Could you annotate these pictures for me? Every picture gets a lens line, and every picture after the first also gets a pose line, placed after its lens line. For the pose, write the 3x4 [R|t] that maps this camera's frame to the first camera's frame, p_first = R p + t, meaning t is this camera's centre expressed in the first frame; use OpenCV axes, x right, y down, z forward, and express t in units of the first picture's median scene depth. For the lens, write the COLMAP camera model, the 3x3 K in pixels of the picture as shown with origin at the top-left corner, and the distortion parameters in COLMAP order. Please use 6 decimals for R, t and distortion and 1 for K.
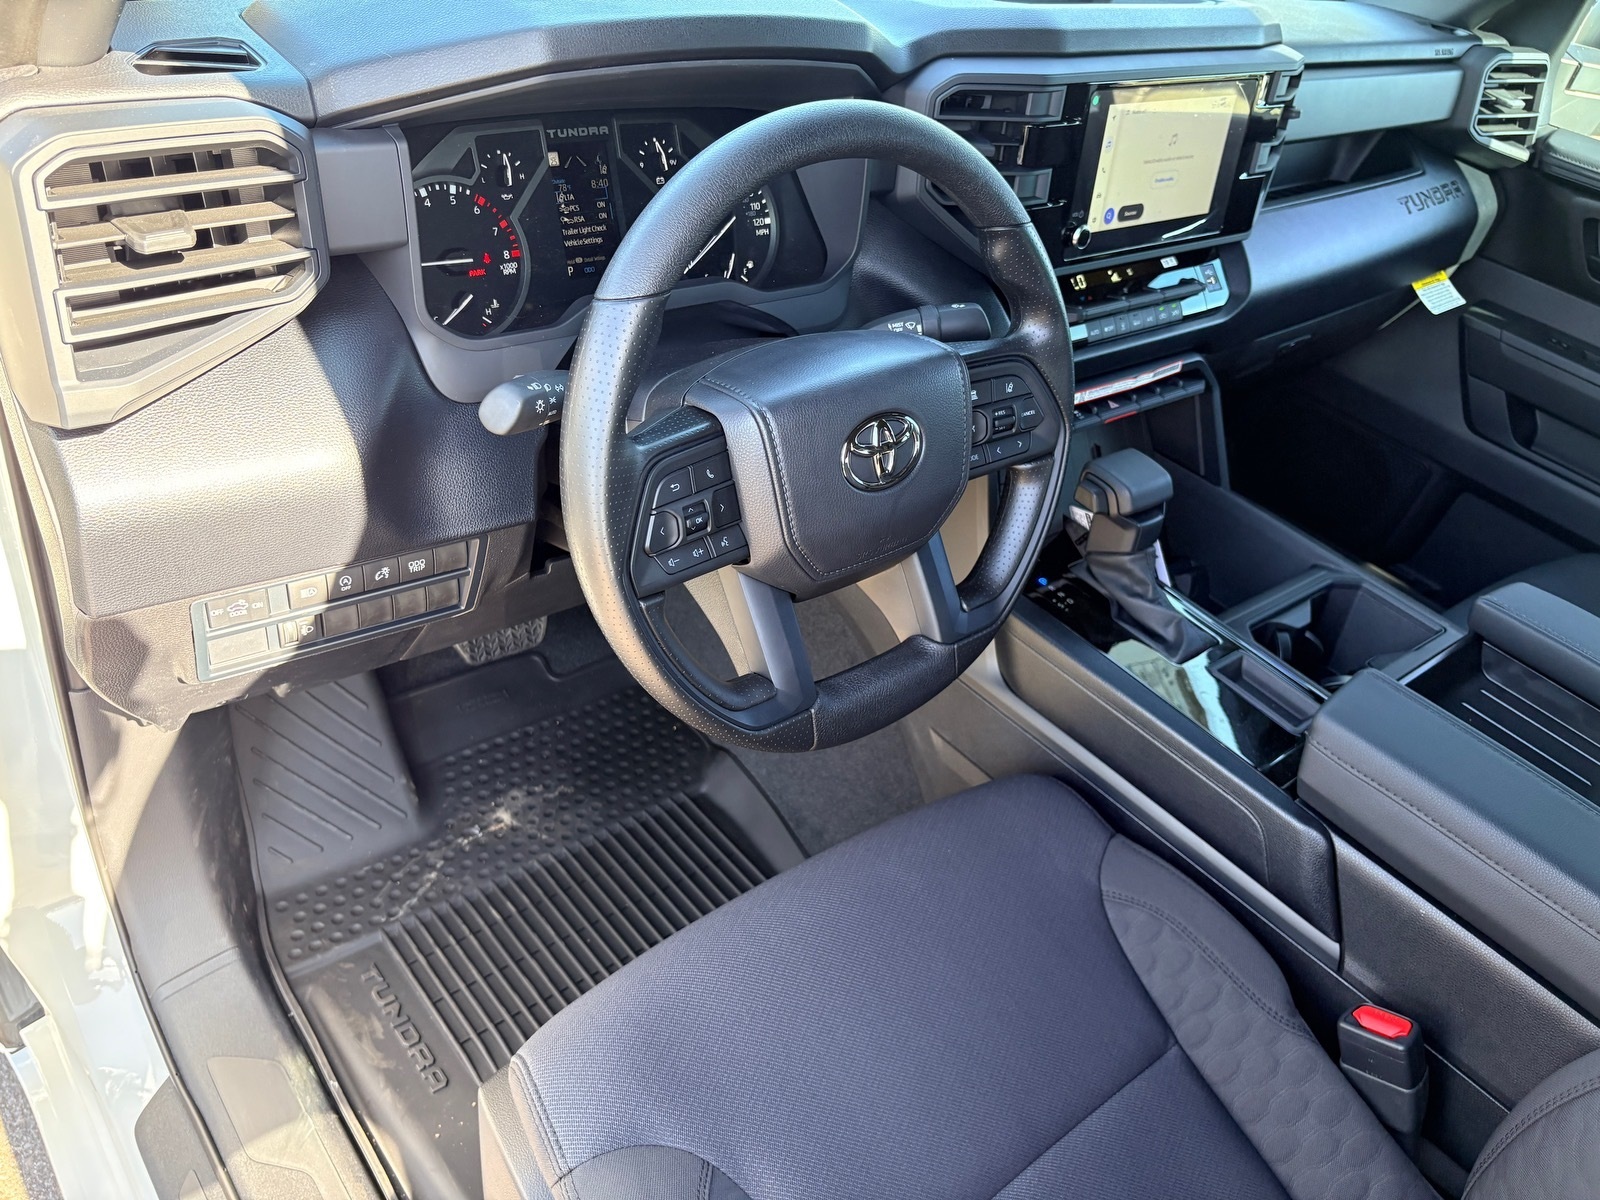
lens RADIAL K [[1226.4, 0, 802.5], [0, 1226.4, 591.0], [0, 0, 1]] dist [0.016347, -0.007704]
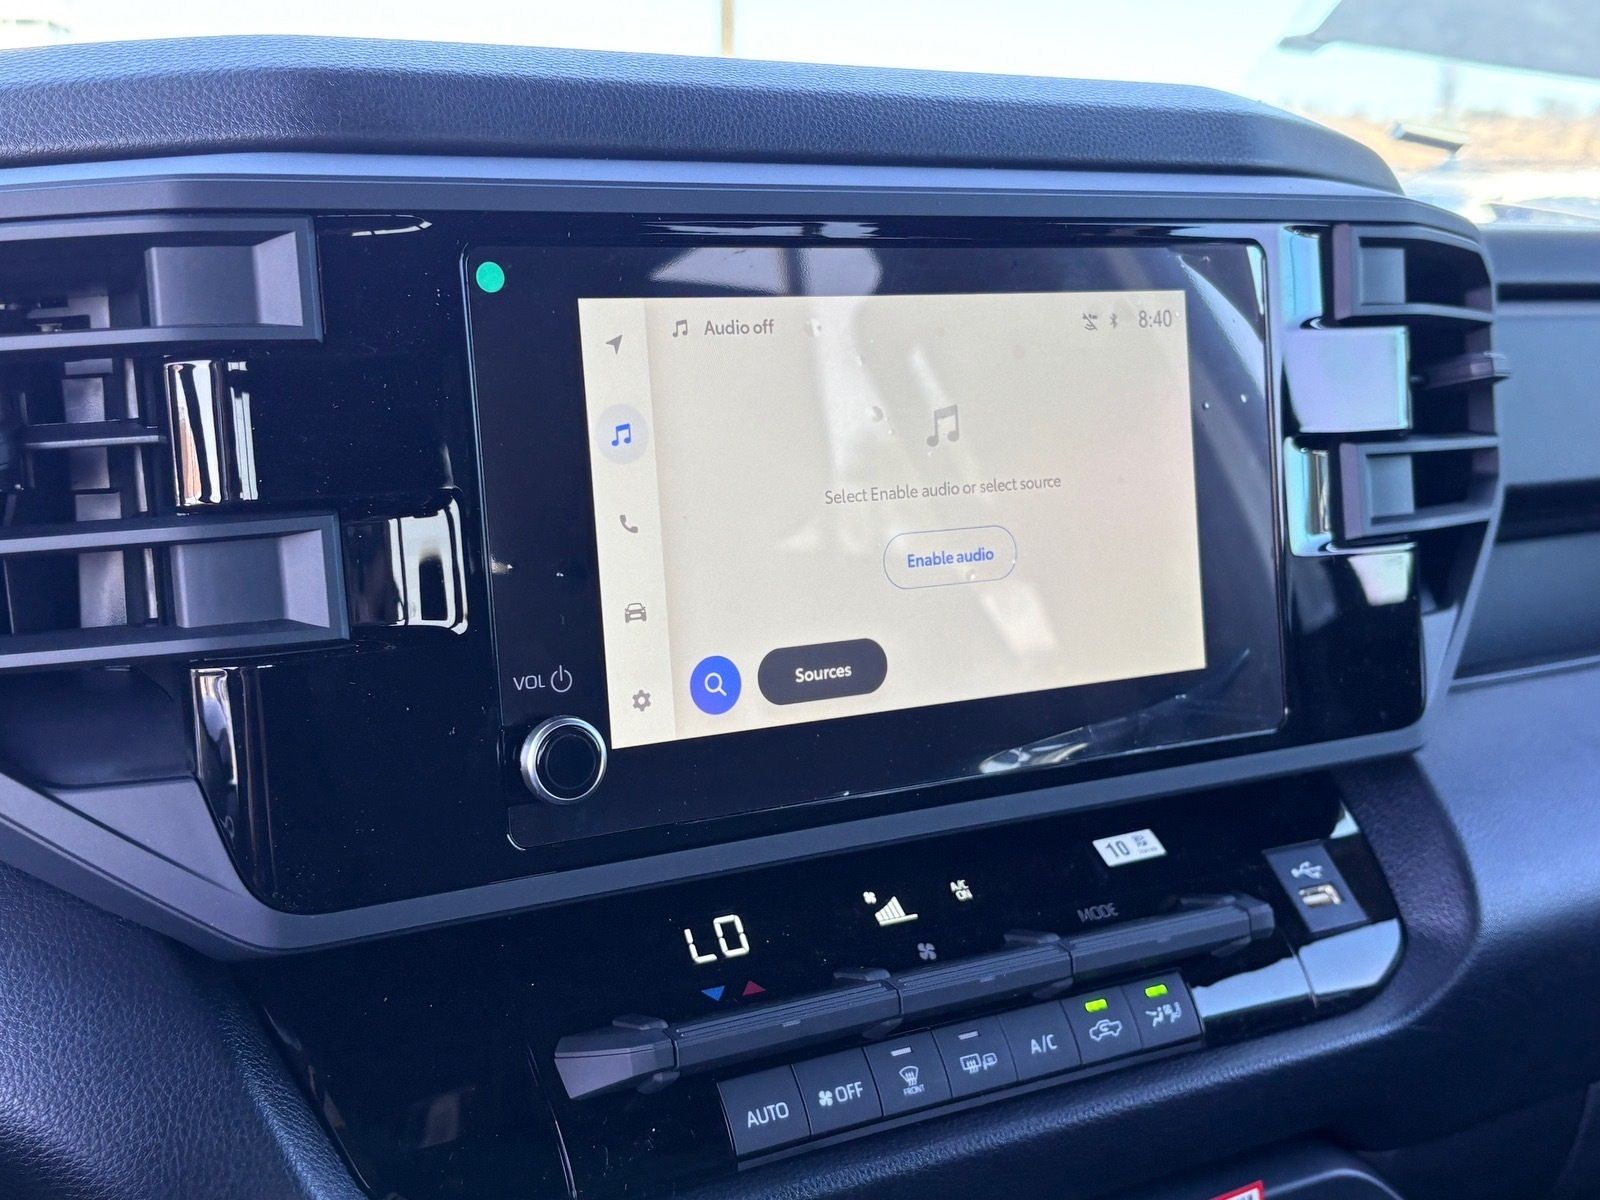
lens RADIAL K [[2095.4, 0, 800.0], [0, 2095.4, 600.0], [0, 0, 1]] dist [0.151429, -0.576672]
pose [[0.980389, -0.134045, -0.144463, 0.341345], [0.052902, 0.885146, -0.462297, -0.105230], [0.189839, 0.445588, 0.874878, 0.590882]]
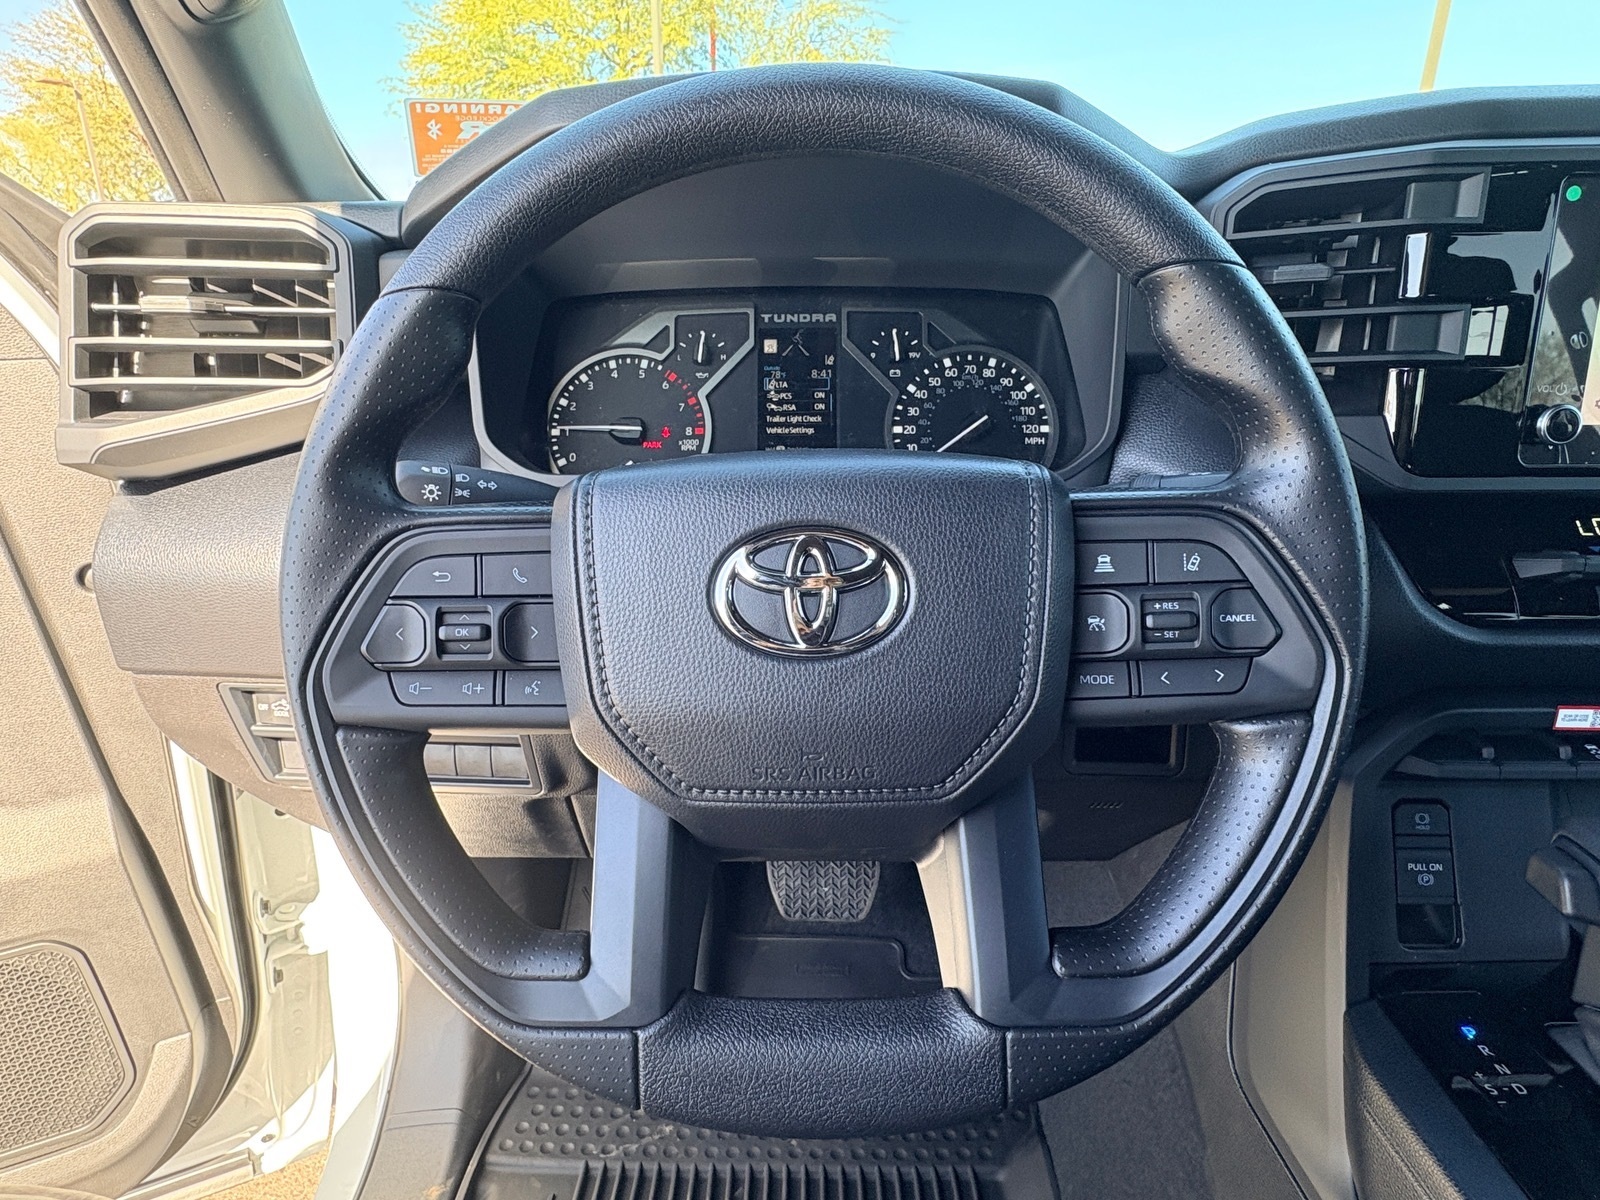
lens RADIAL K [[910.4, 0, 770.8], [0, 910.4, 596.4], [0, 0, 1]] dist [0.004018, -0.001120]
pose [[0.746801, 0.059027, -0.662423, 0.235436], [-0.281511, 0.930473, -0.234458, -0.006598], [0.602527, 0.361573, 0.711495, 0.491237]]
